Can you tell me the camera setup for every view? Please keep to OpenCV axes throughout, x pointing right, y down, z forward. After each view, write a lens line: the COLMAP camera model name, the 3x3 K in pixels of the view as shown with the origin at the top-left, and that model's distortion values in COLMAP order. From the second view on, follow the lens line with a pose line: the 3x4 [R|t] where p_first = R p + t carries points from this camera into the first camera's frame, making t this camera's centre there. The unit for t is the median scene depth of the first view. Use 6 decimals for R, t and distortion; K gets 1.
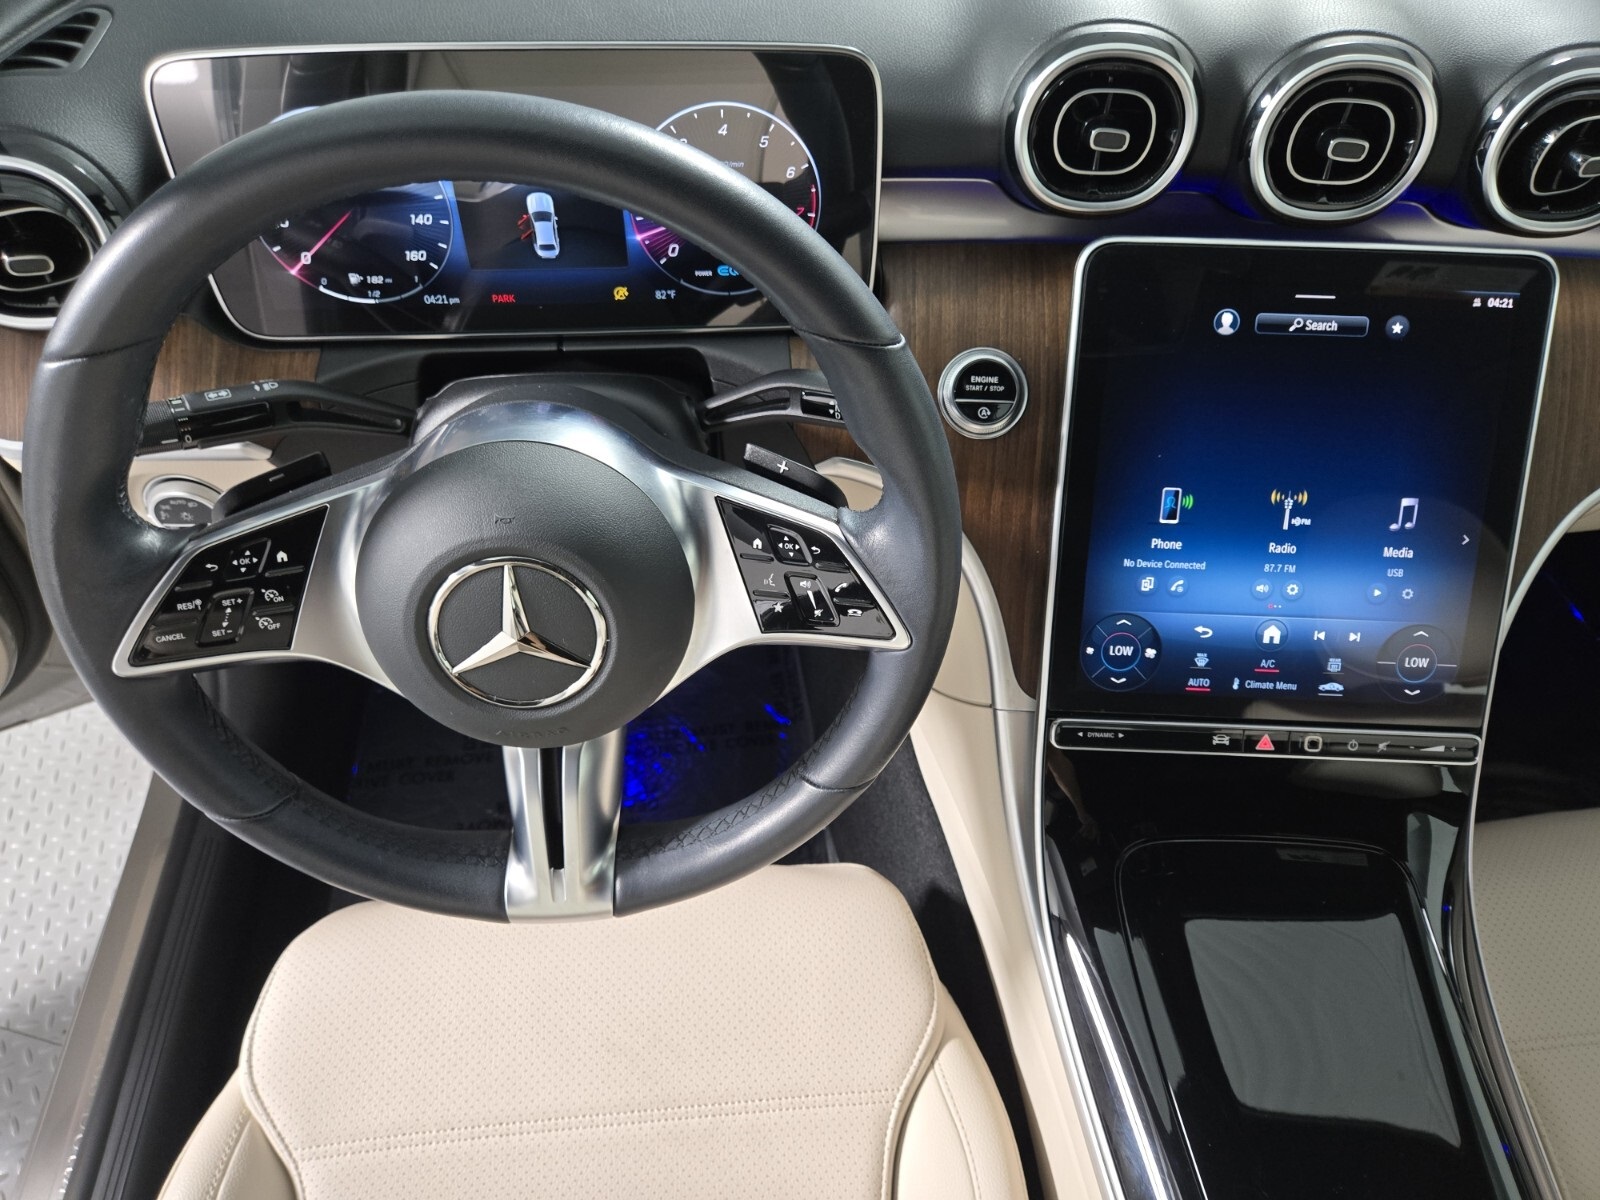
lens RADIAL K [[1048.0, 0, 800.0], [0, 1048.0, 600.0], [0, 0, 1]] dist [0.040346, -0.047241]
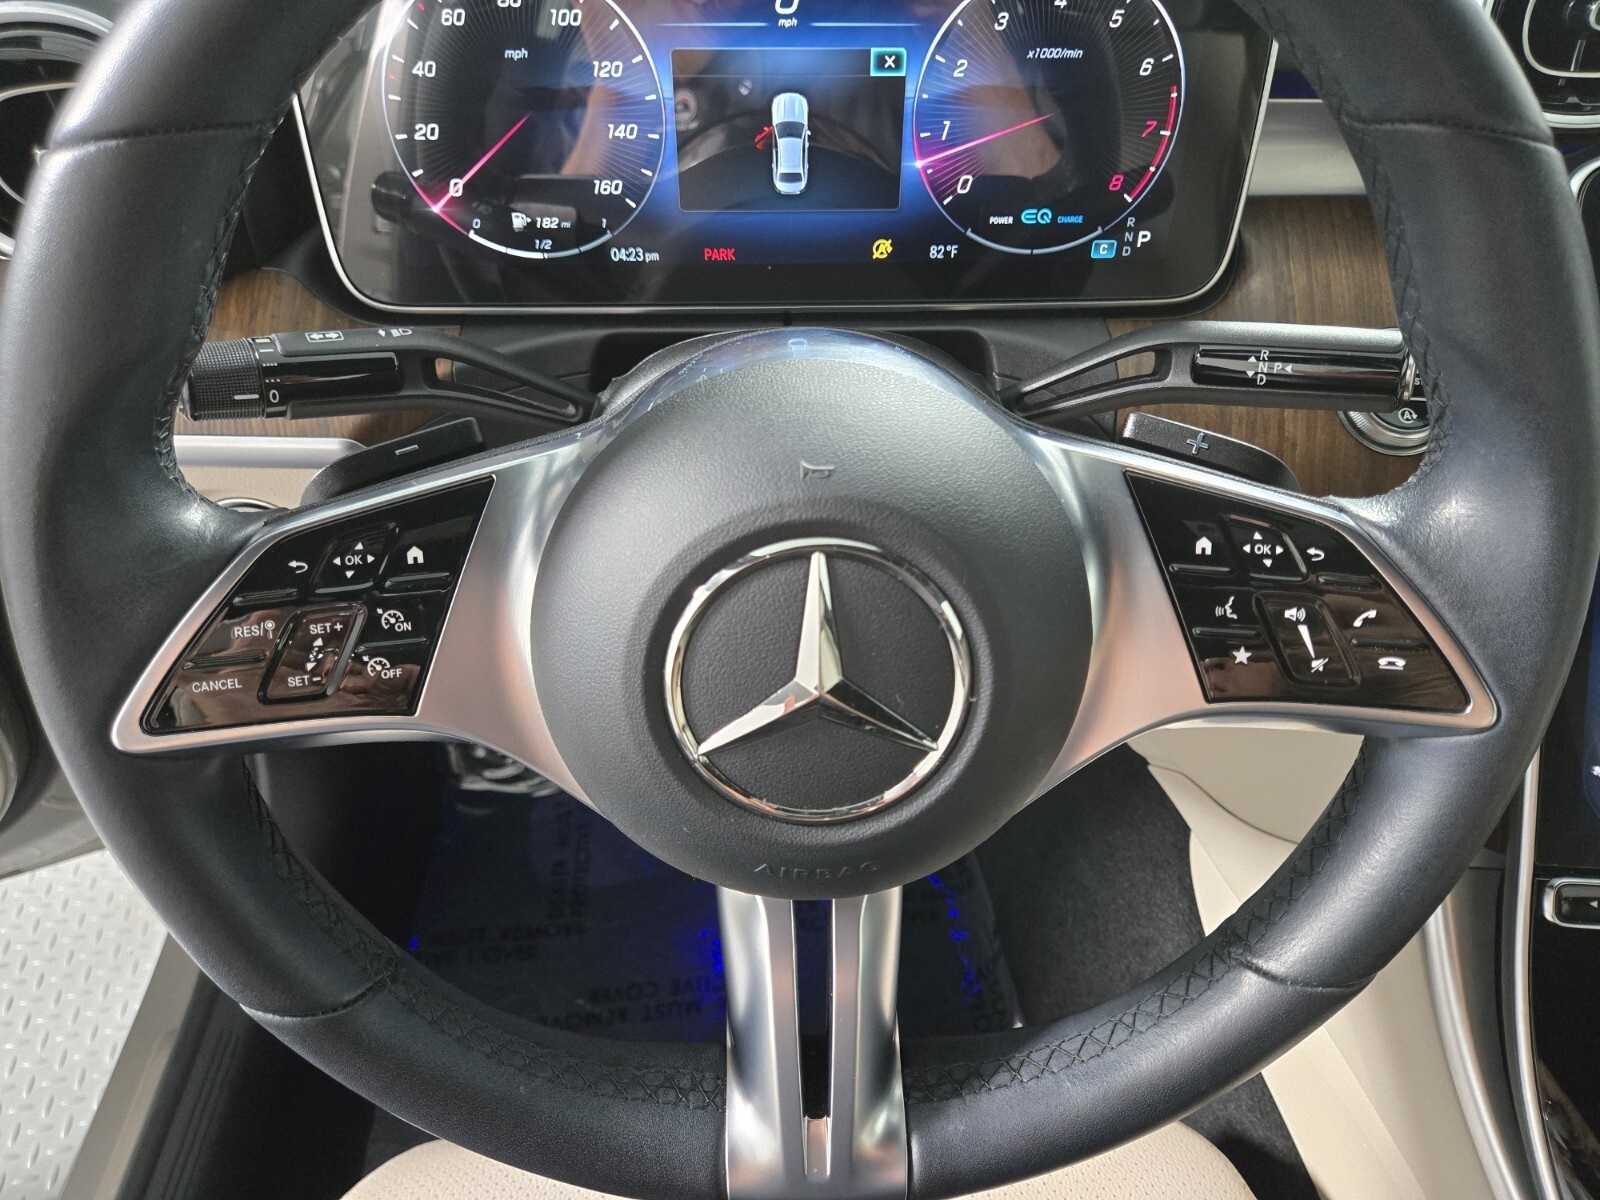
lens RADIAL K [[1048.0, 0, 800.0], [0, 1048.0, 600.0], [0, 0, 1]] dist [0.040346, -0.047241]
pose [[0.999426, 0.012006, -0.031678, -0.202500], [-0.017054, 0.986275, -0.164229, 0.061615], [0.029271, 0.164675, 0.985913, 0.338071]]
